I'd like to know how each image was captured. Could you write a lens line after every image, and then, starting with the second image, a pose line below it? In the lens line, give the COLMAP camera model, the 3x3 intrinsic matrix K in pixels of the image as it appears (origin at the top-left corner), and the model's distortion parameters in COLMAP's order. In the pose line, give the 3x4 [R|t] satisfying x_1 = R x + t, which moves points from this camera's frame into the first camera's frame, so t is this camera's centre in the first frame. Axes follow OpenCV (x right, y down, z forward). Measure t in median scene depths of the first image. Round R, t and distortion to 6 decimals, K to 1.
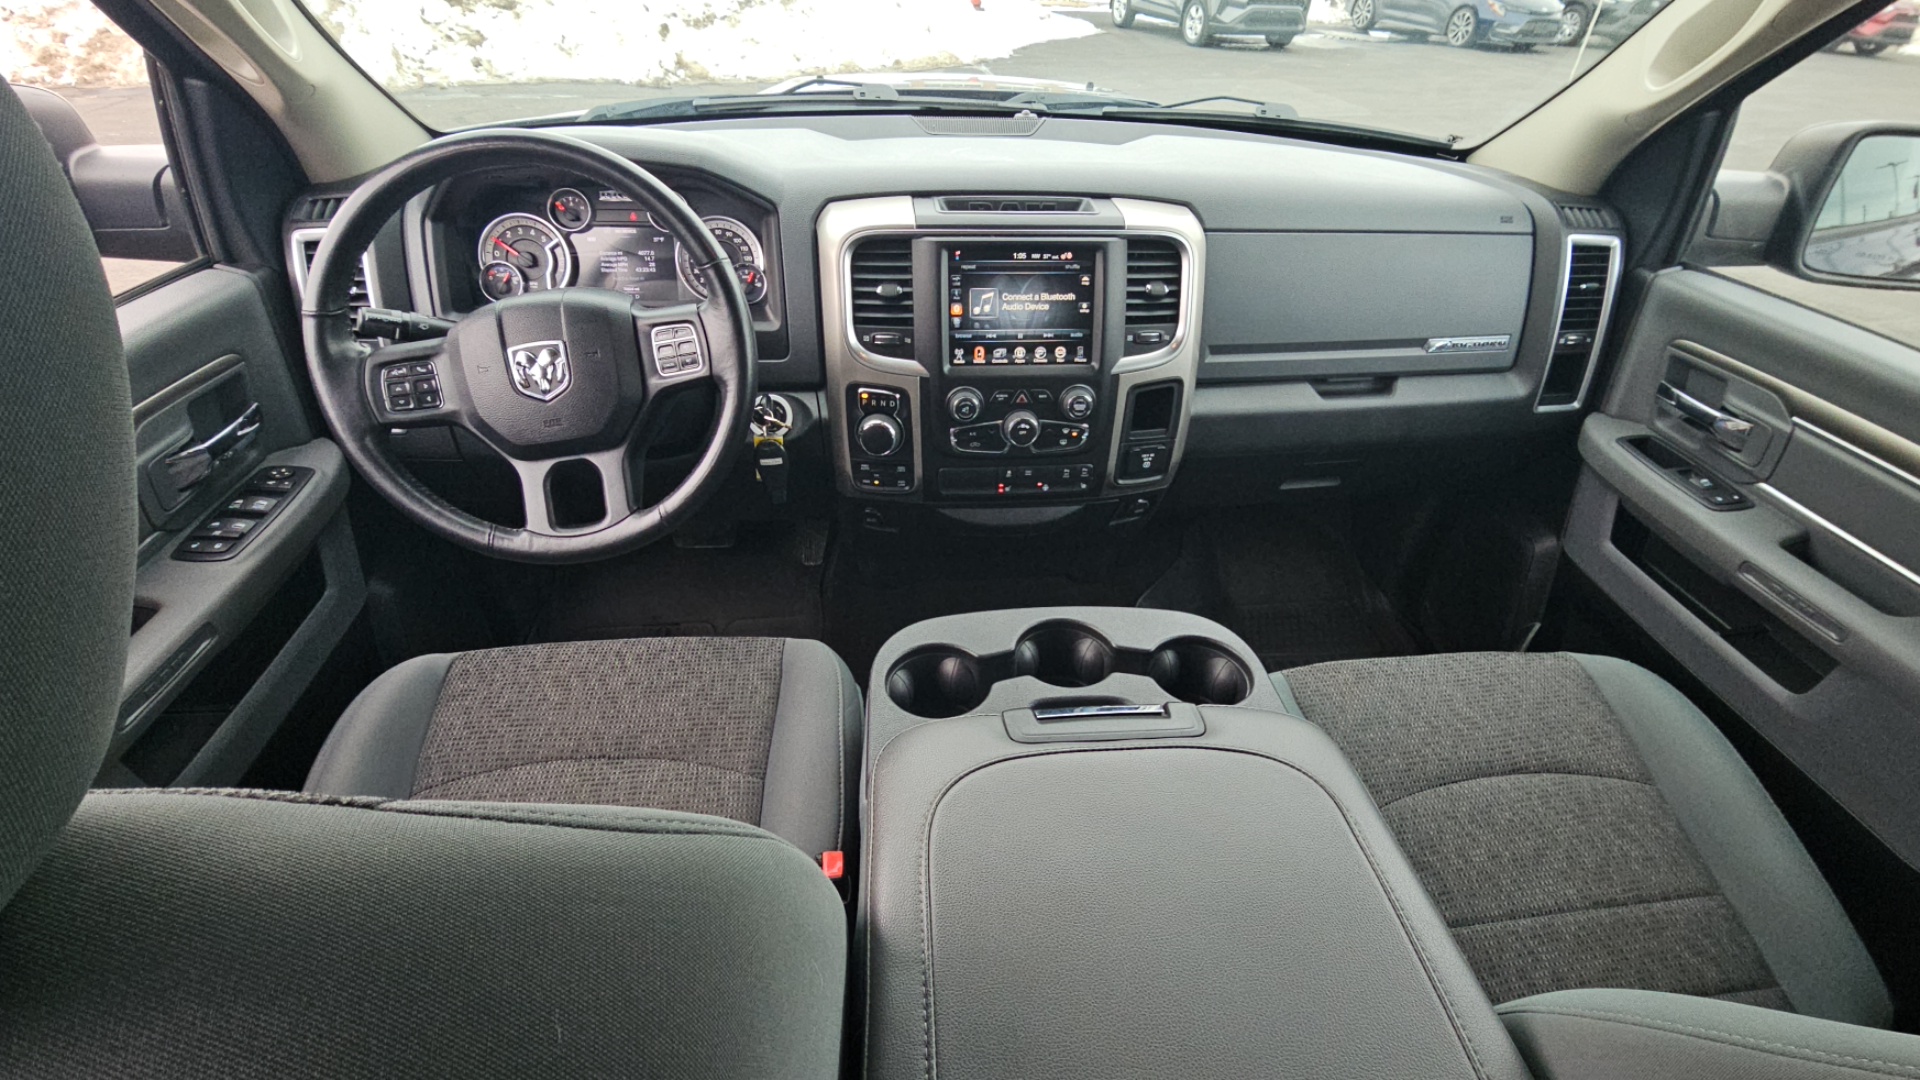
lens RADIAL K [[854.4, 0, 979.1], [0, 854.4, 546.5], [0, 0, 1]] dist [0.008145, -0.006284]
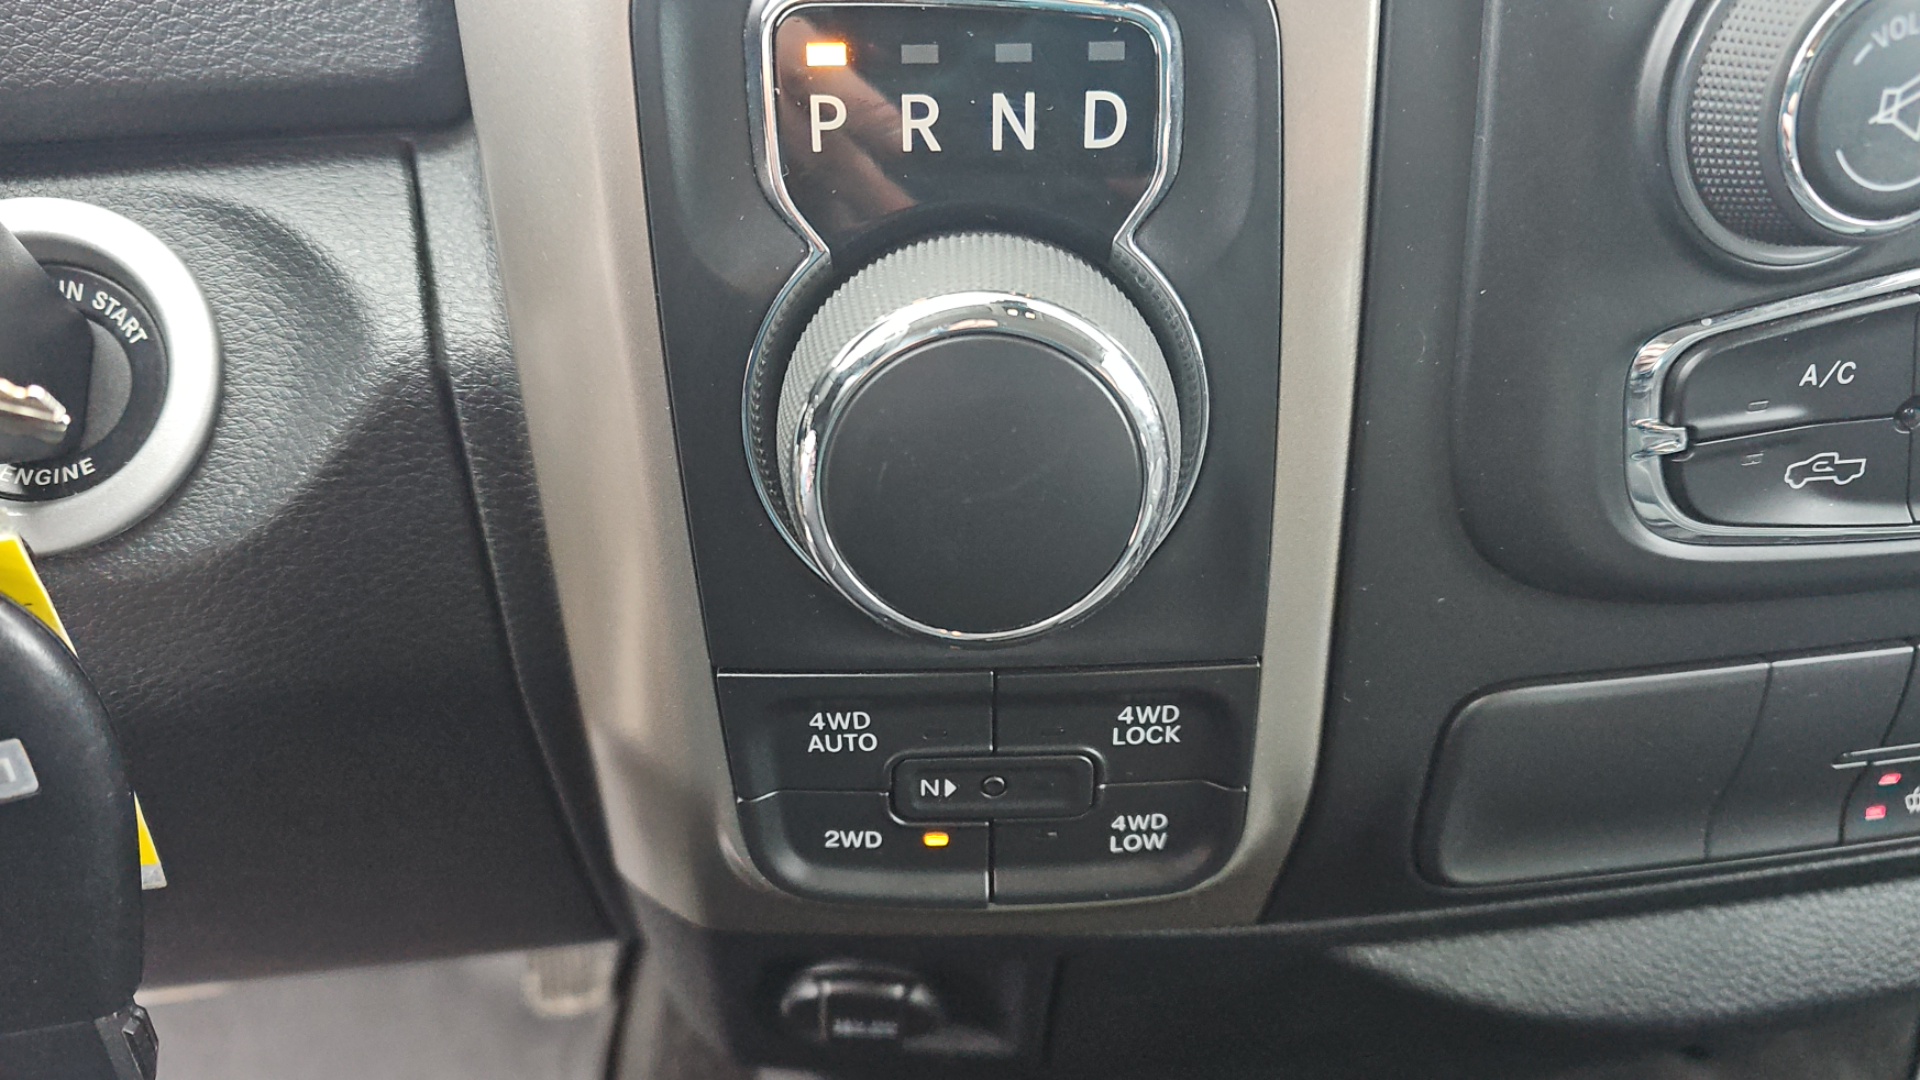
lens RADIAL K [[1377.4, 0, 960.0], [0, 1377.4, 540.0], [0, 0, 1]] dist [0.007771, 0.000143]
pose [[0.996770, -0.070306, 0.038828, -0.128369], [0.074179, 0.991216, -0.109495, -0.101172], [-0.030789, 0.112021, 0.993229, 0.845180]]
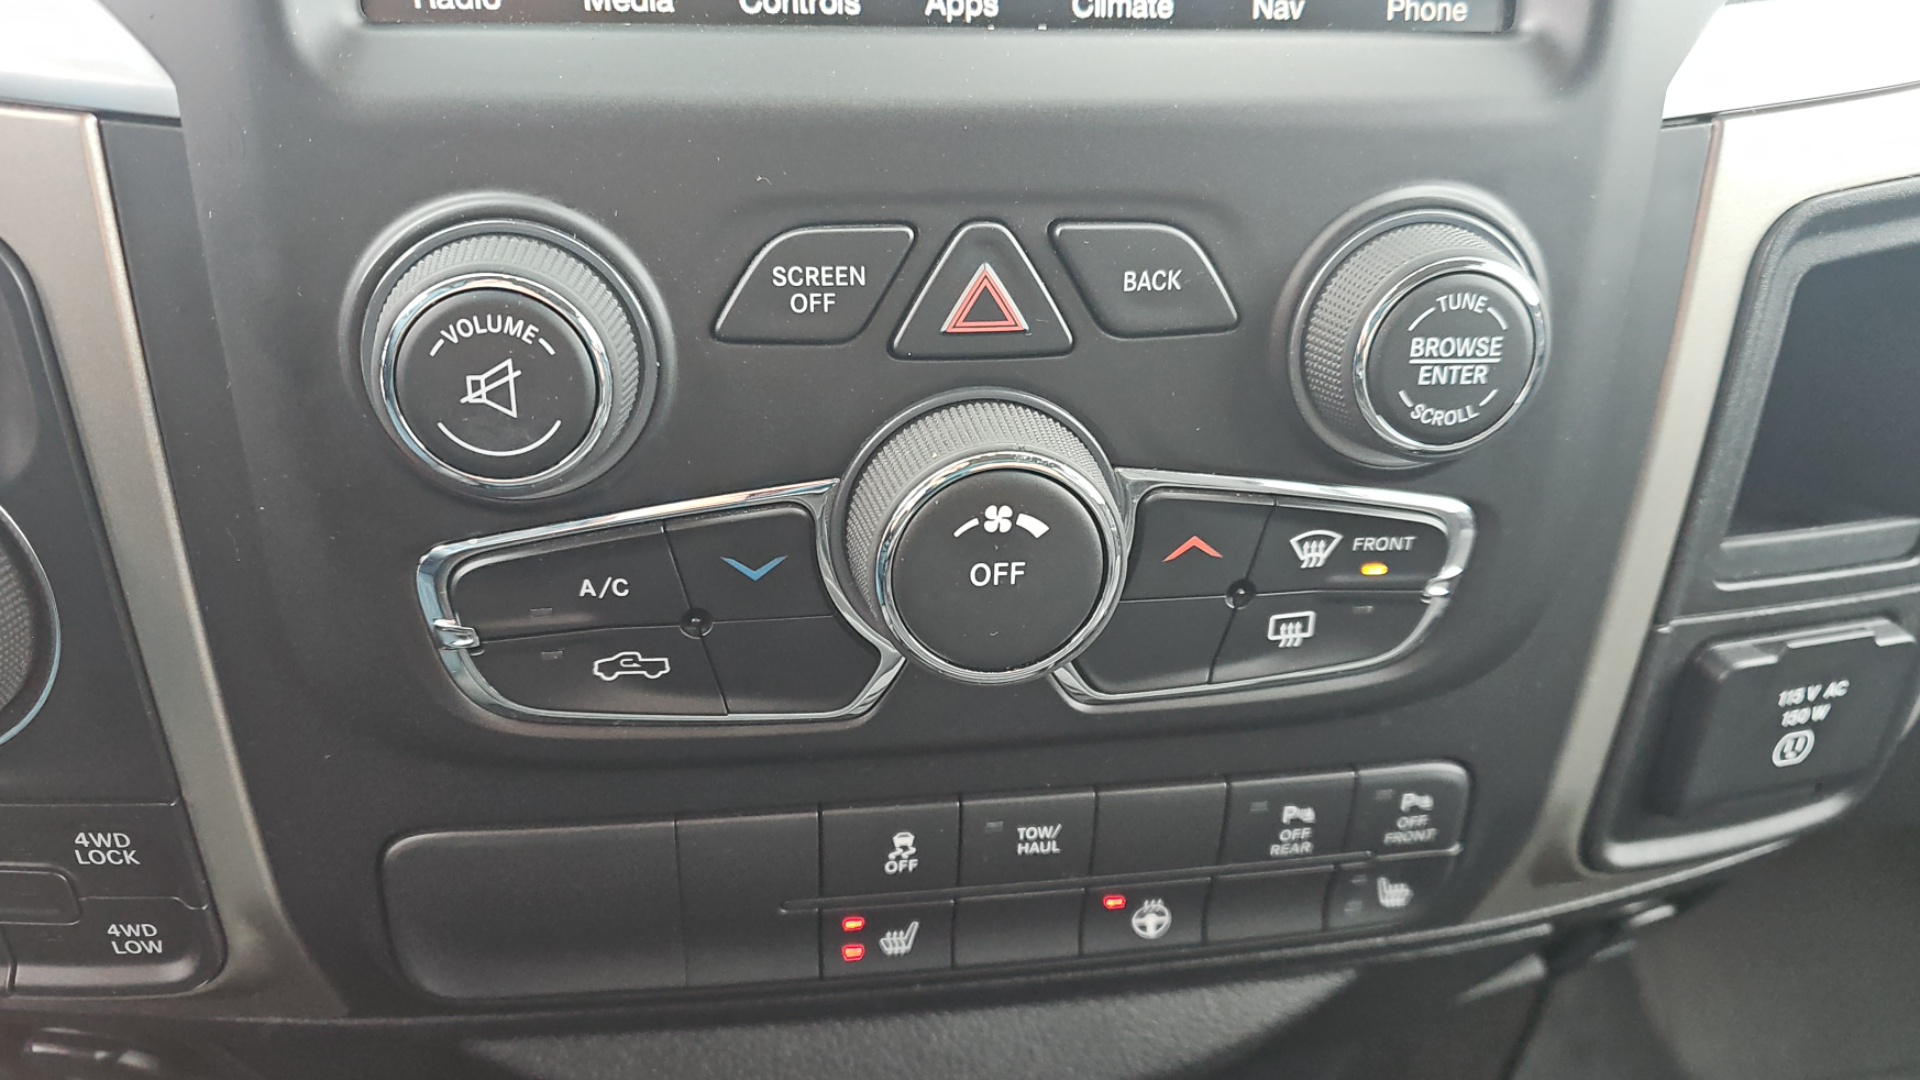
lens RADIAL K [[1377.4, 0, 960.0], [0, 1377.4, 540.0], [0, 0, 1]] dist [0.007771, 0.000143]
pose [[0.999401, -0.016161, 0.030594, 0.040184], [0.019650, 0.992889, -0.117414, -0.115530], [-0.028479, 0.117945, 0.992612, 0.809137]]
